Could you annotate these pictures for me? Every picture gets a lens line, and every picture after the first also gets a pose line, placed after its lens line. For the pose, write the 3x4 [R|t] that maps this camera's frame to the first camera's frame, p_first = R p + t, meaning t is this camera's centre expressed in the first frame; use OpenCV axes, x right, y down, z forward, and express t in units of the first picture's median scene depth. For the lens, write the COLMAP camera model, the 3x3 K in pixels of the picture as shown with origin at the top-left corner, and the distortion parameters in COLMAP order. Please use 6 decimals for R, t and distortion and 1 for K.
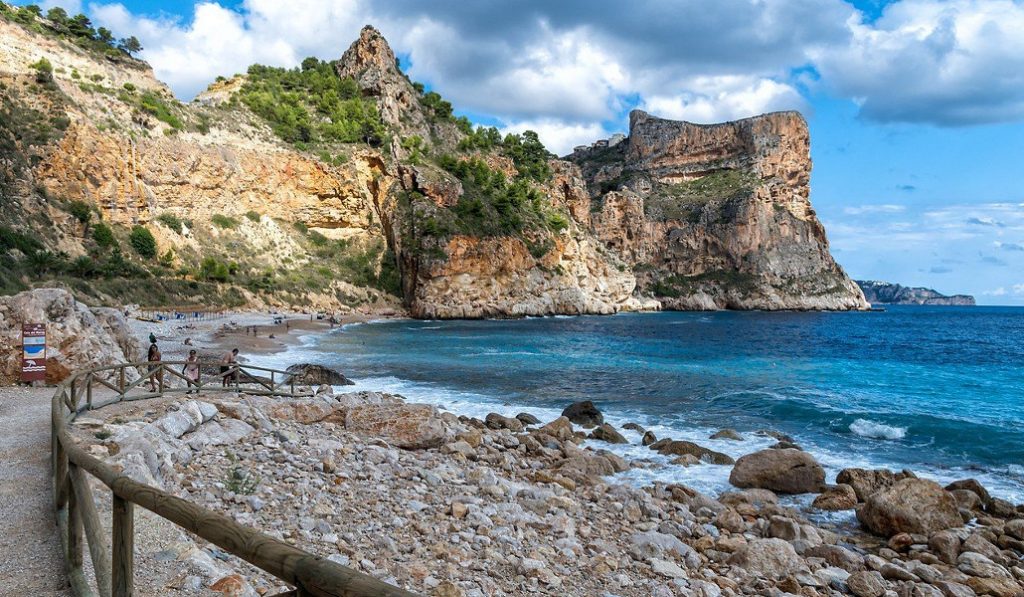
lens RADIAL K [[784.6, 0, 512.0], [0, 784.6, 298.5], [0, 0, 1]] dist [-0.006087, -0.001925]
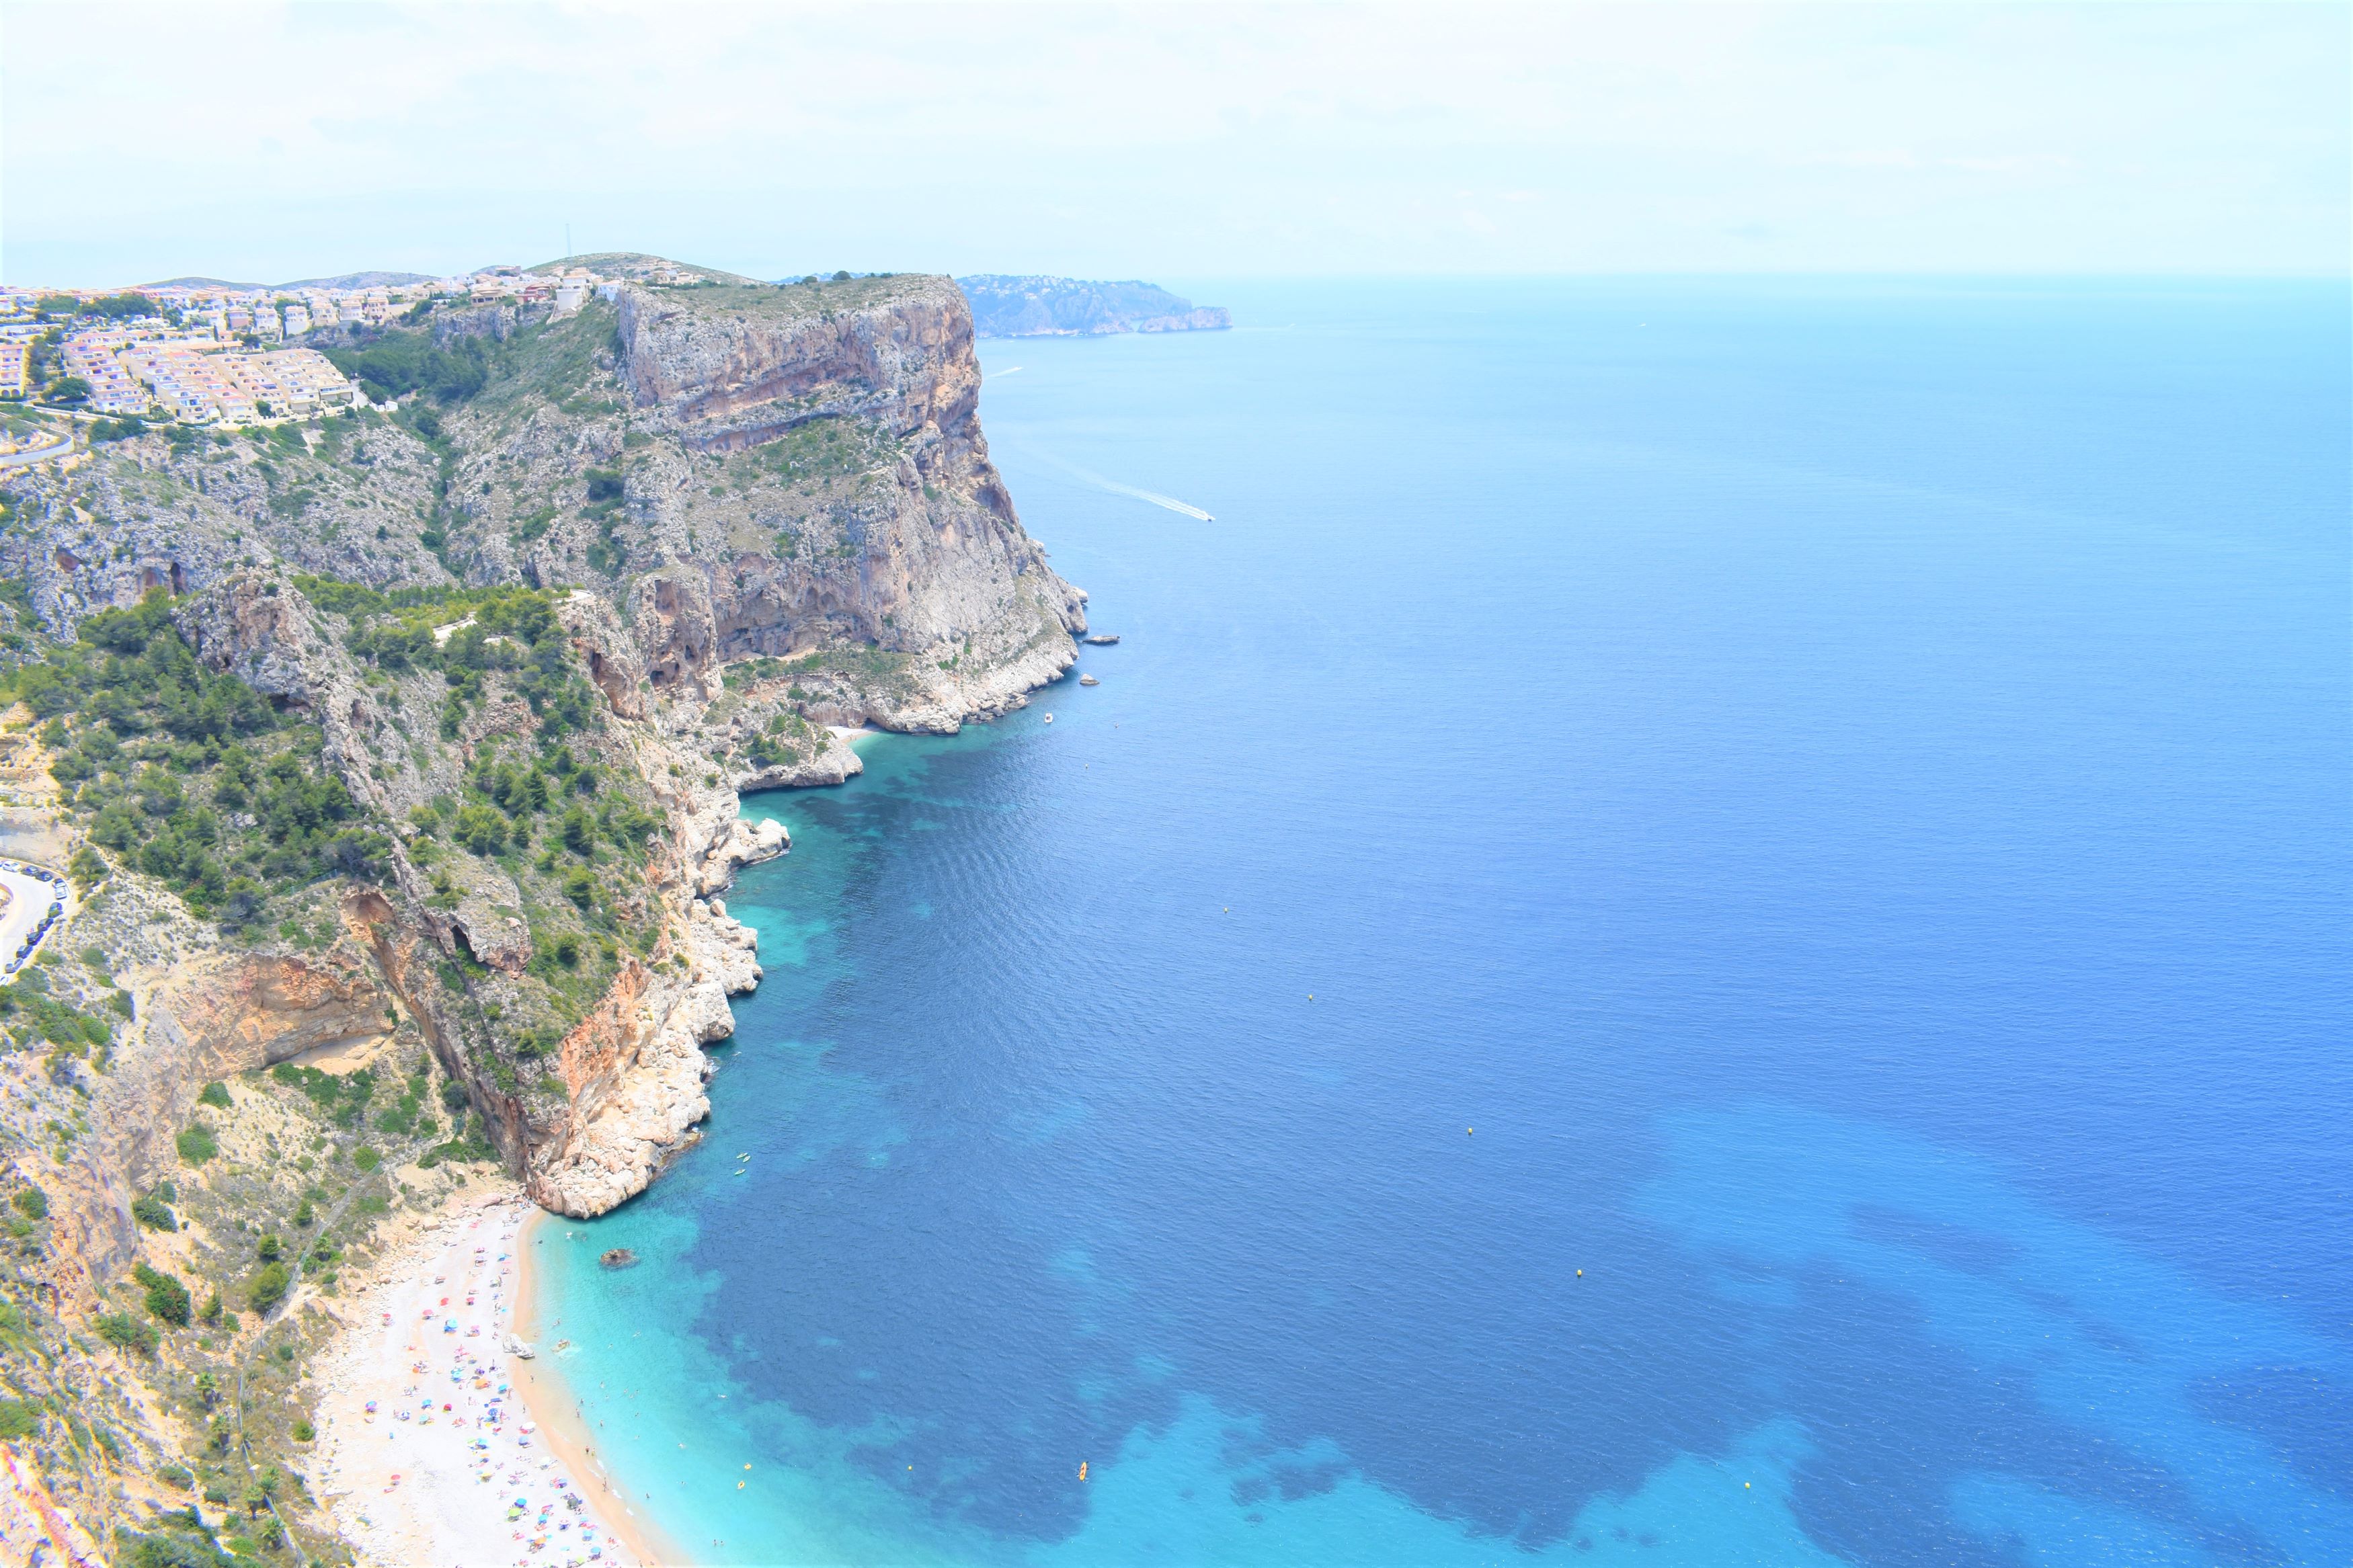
lens RADIAL K [[1820.6, 0, 1176.5], [0, 1820.6, 784.0], [0, 0, 1]] dist [-0.108842, -0.000533]
pose [[0.872776, -0.168162, 0.458241, -0.121875], [0.033781, 0.957342, 0.286977, -0.304591], [-0.486951, -0.234987, 0.841225, -0.169471]]
